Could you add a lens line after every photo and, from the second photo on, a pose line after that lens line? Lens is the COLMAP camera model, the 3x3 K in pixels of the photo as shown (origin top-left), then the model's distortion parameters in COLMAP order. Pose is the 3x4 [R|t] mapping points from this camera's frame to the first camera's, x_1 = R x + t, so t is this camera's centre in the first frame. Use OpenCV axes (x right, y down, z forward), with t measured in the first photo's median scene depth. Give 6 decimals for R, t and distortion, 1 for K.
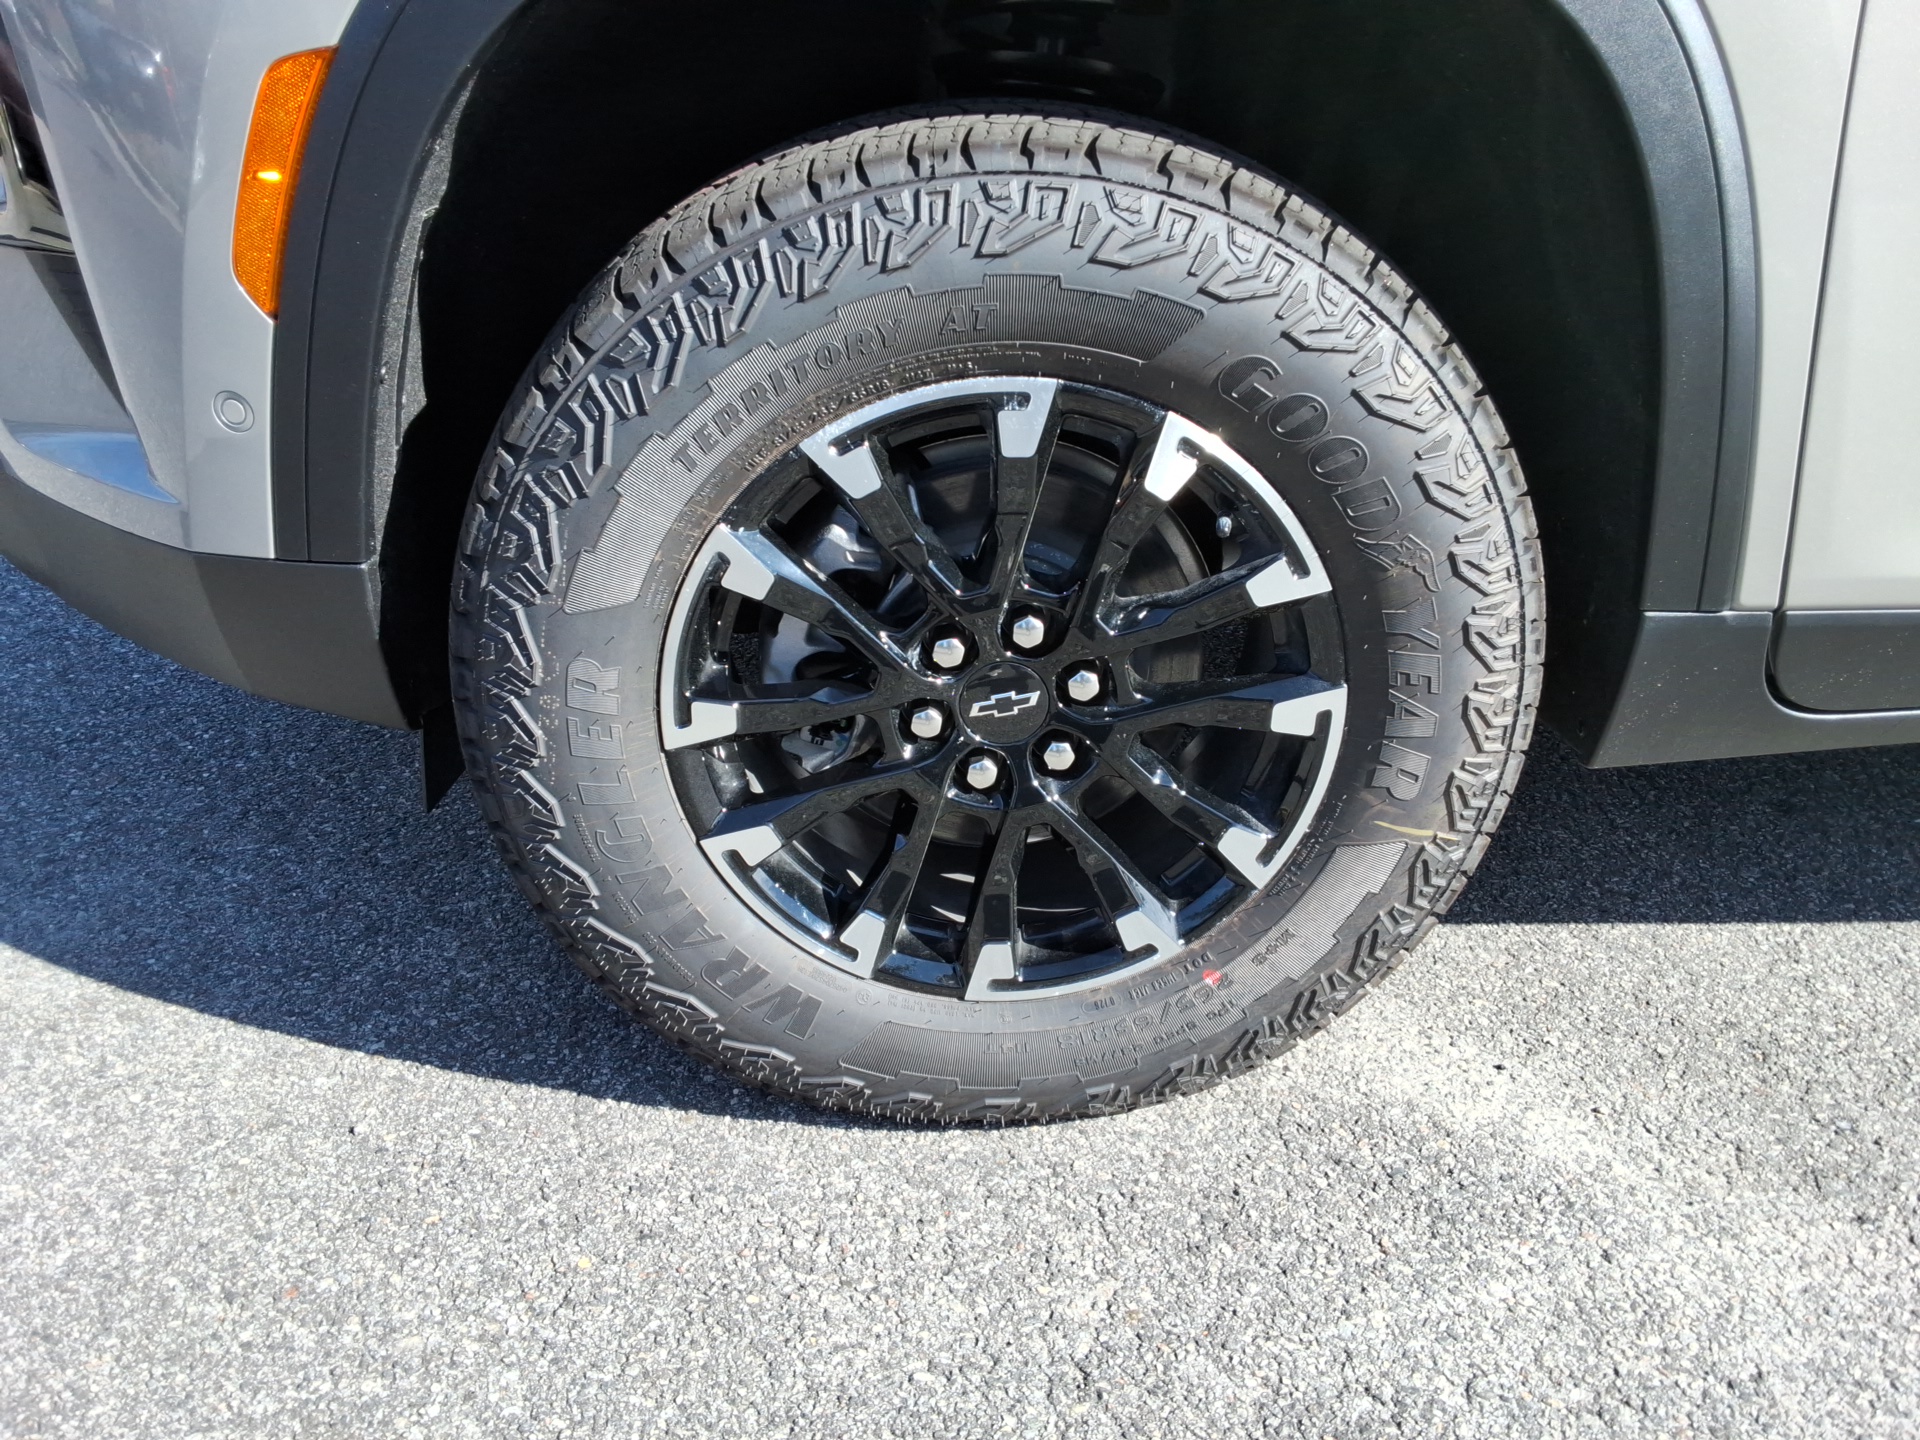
lens RADIAL K [[1528.8, 0, 975.3], [0, 1528.8, 702.0], [0, 0, 1]] dist [0.113151, -0.168496]
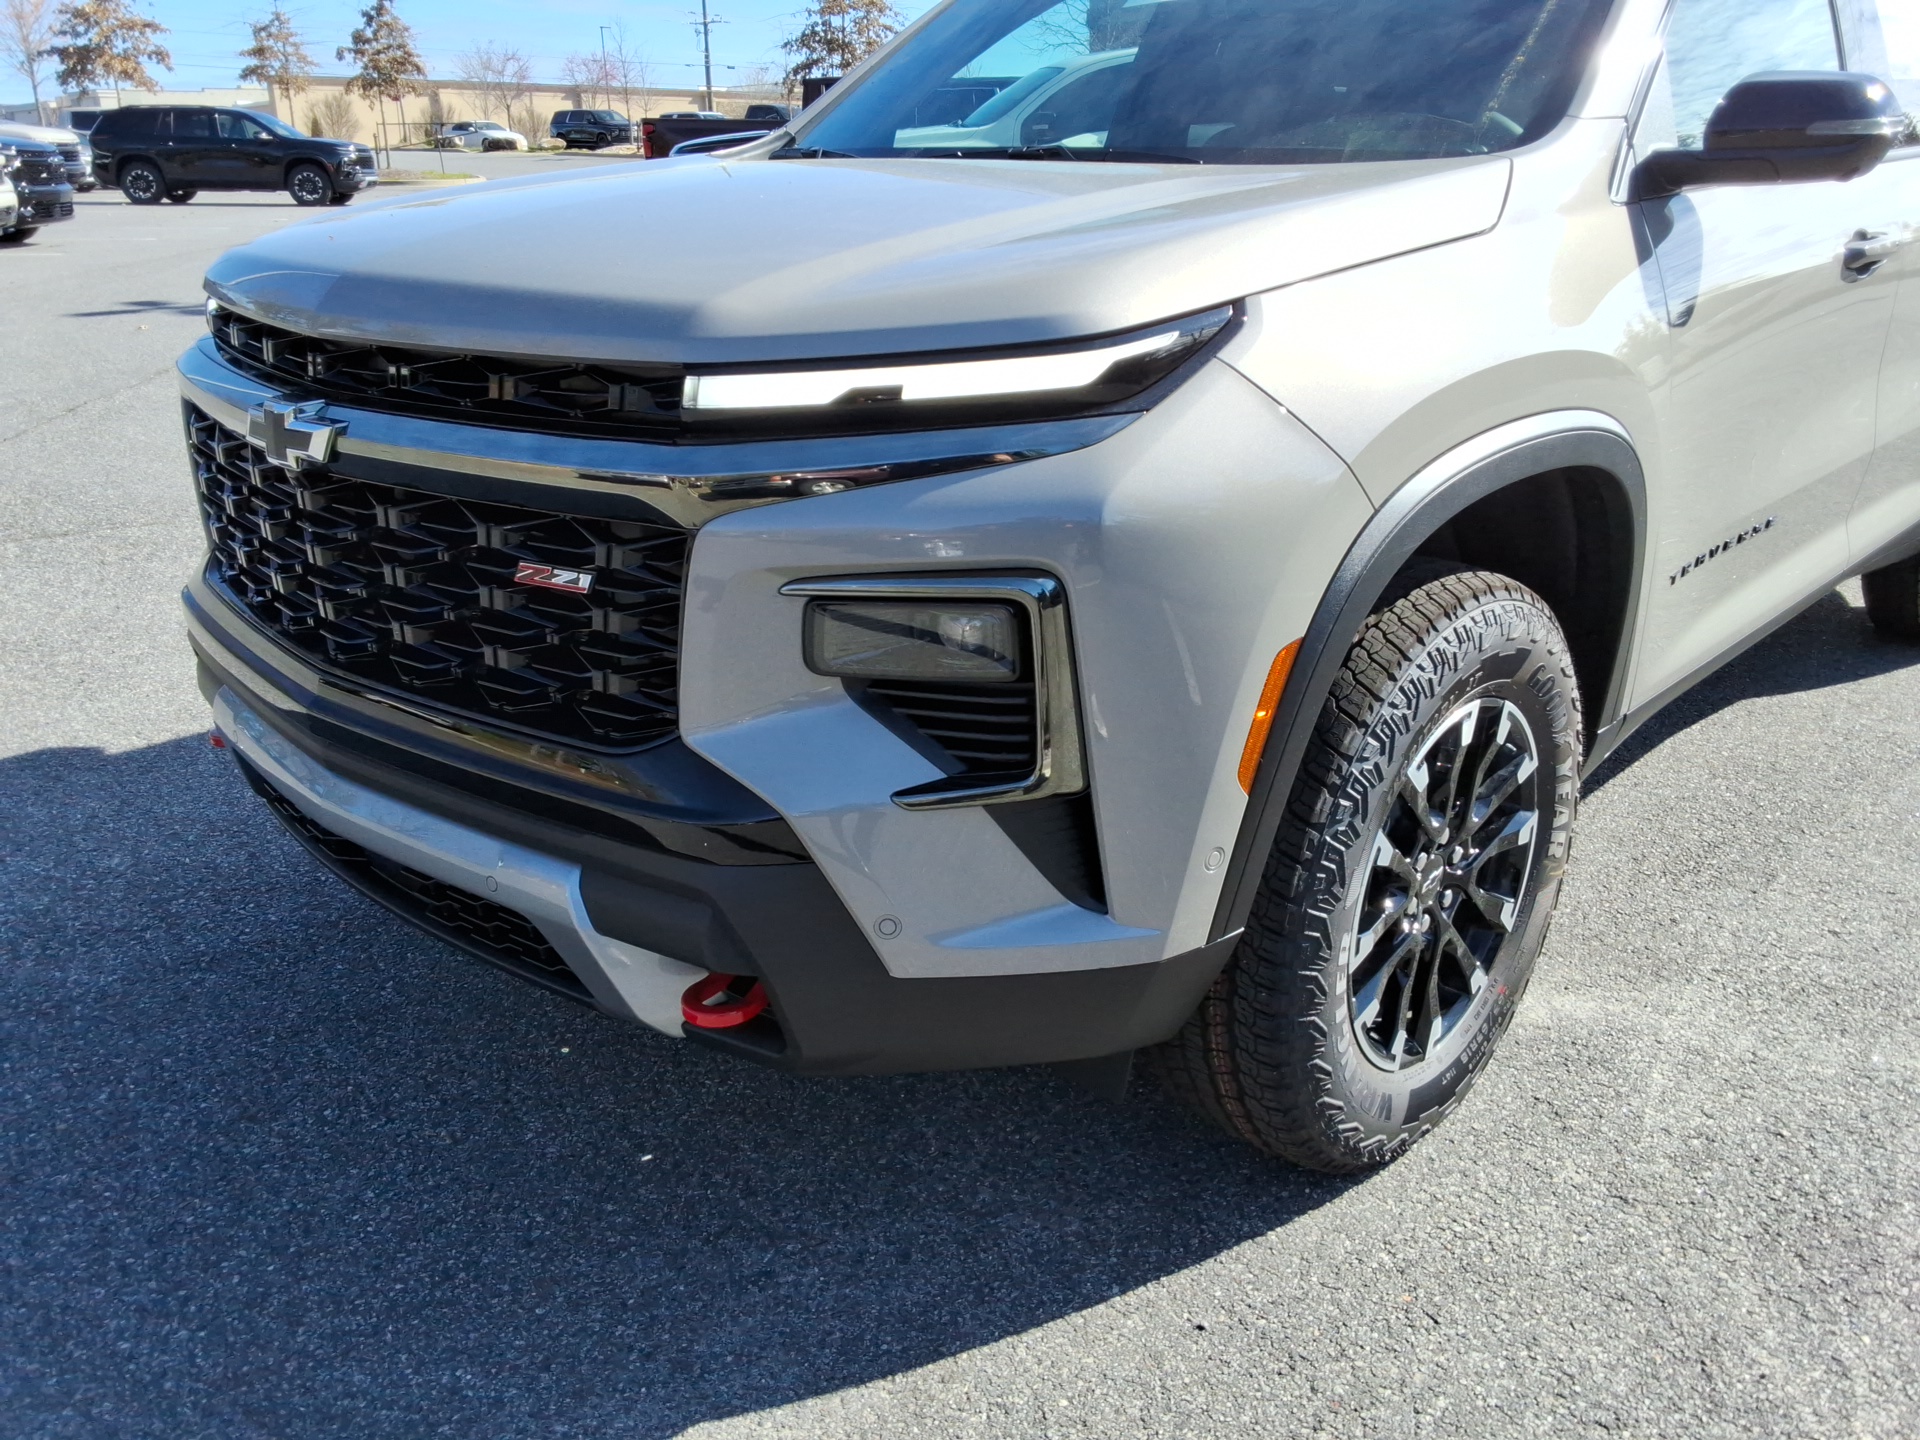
lens RADIAL K [[1548.2, 0, 987.0], [0, 1548.2, 694.6], [0, 0, 1]] dist [0.122848, -0.166000]
pose [[0.712930, -0.259896, 0.651295, -1.435942], [0.311360, 0.949529, 0.038080, -0.421340], [-0.628320, 0.175638, 0.757869, -0.071485]]
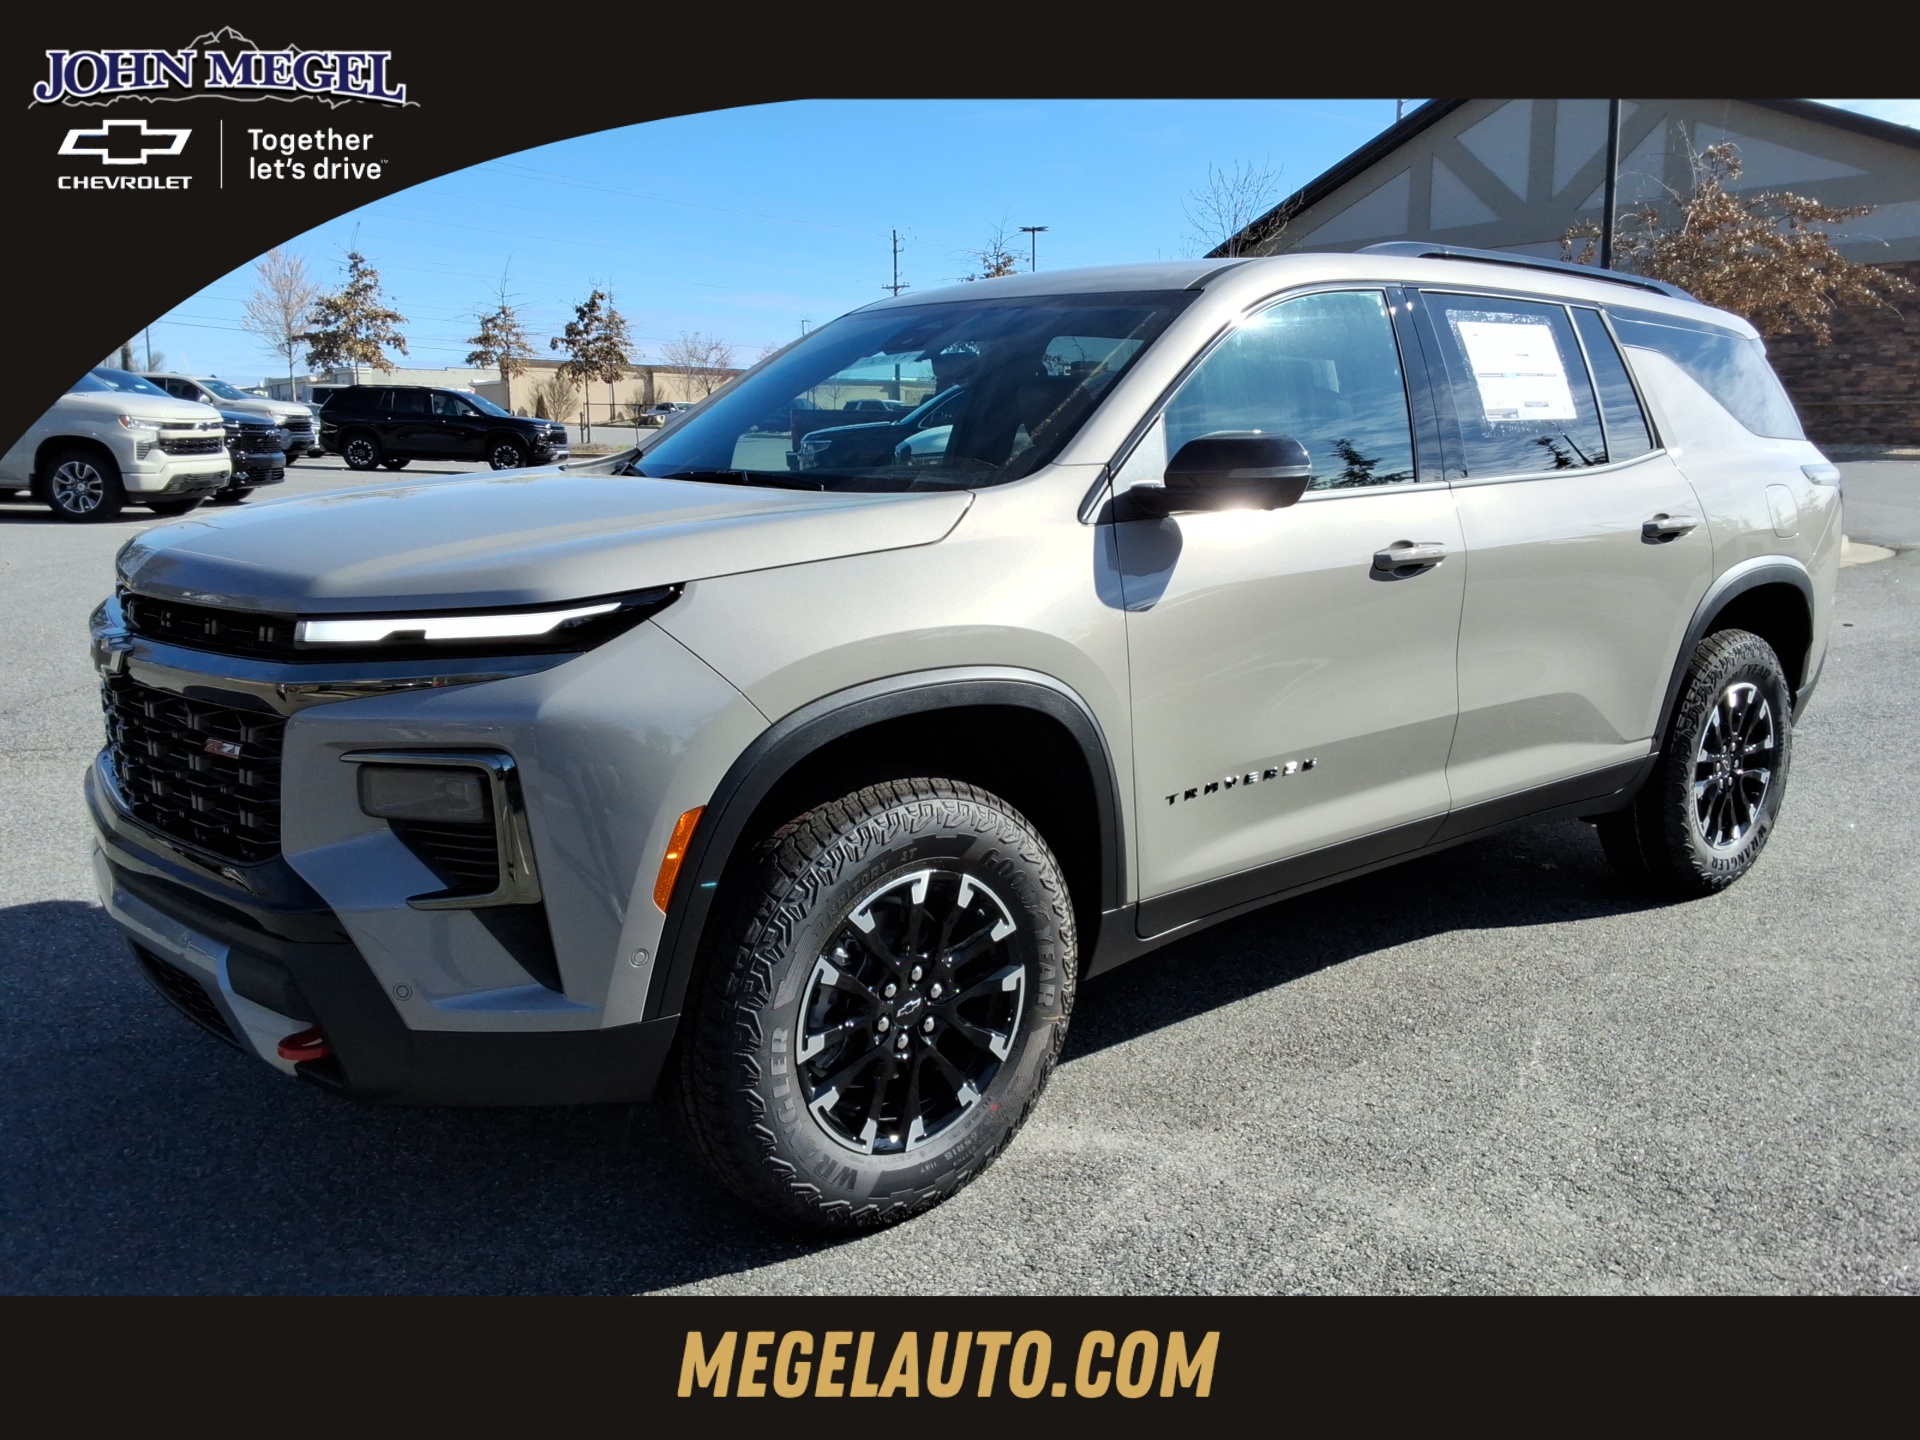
lens RADIAL K [[1548.2, 0, 987.0], [0, 1548.2, 694.6], [0, 0, 1]] dist [0.122848, -0.166000]
pose [[0.788124, -0.125809, 0.602522, -1.243979], [0.265876, 0.952437, -0.148905, -0.068079], [-0.555131, 0.277552, 0.784088, -1.050673]]
